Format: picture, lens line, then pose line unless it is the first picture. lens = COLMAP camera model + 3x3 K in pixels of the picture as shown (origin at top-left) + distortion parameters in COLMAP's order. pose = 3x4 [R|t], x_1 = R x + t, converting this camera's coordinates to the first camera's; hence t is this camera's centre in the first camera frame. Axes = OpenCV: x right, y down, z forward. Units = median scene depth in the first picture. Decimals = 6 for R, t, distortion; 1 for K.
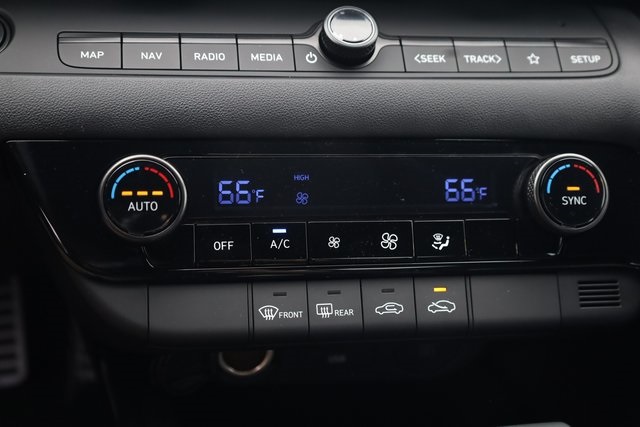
lens RADIAL K [[946.9, 0, 318.8], [0, 946.9, 214.1], [0, 0, 1]] dist [-0.000591, 0.000000]
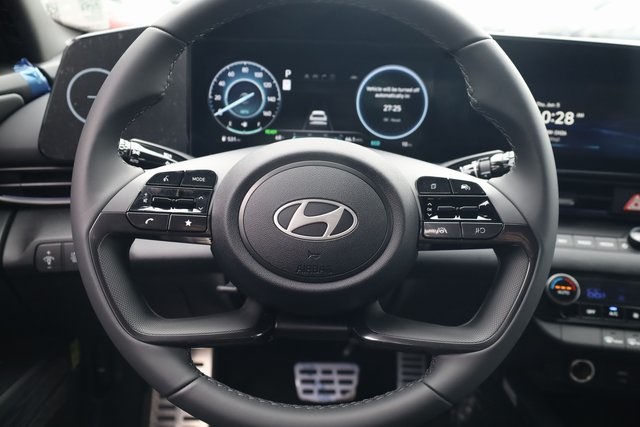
lens RADIAL K [[643.3, 0, 323.5], [0, 643.3, 210.0], [0, 0, 1]] dist [0.002184, 0.000000]
pose [[0.952803, 0.043919, -0.300396, -0.279745], [-0.121859, 0.961598, -0.245926, 0.286861], [0.278060, 0.270925, 0.921565, -0.920954]]
